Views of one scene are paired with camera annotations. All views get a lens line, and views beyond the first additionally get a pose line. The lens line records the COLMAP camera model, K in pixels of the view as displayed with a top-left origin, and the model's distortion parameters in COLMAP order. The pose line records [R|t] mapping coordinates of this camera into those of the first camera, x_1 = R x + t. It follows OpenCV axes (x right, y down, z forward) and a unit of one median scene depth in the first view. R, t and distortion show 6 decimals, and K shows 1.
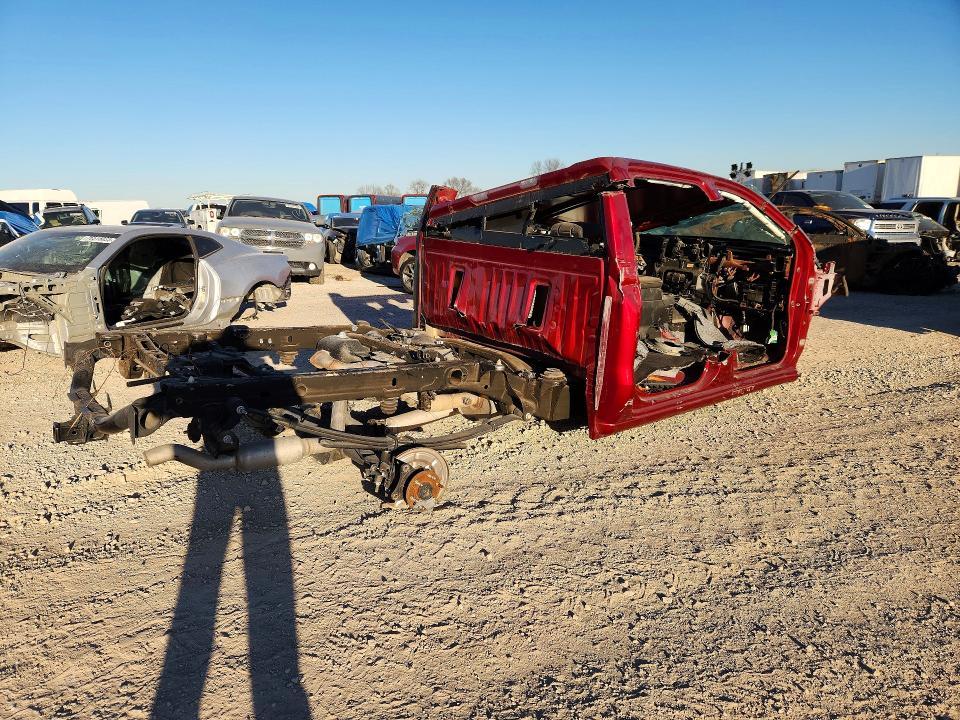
lens RADIAL K [[830.6, 0, 480.0], [0, 830.6, 360.0], [0, 0, 1]] dist [0.041058, -0.001336]
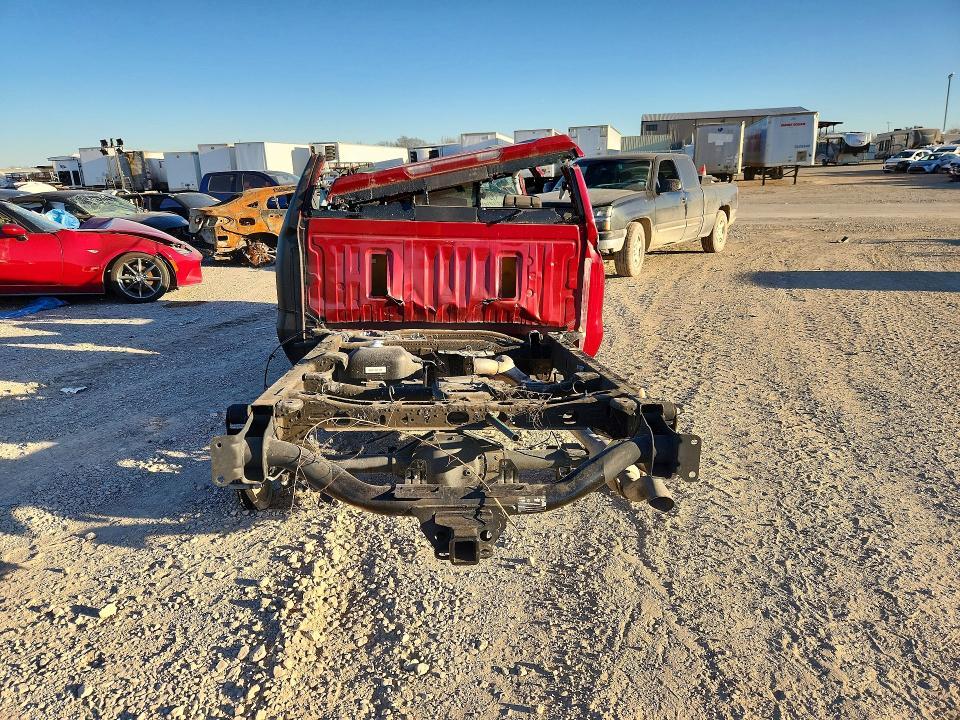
lens RADIAL K [[786.5, 0, 480.0], [0, 786.5, 360.0], [0, 0, 1]] dist [0.030898, -0.001788]
pose [[0.433749, -0.197320, 0.879162, -0.808723], [0.171707, 0.975947, 0.134327, -0.101955], [-0.884521, 0.092694, 0.457198, 0.604579]]
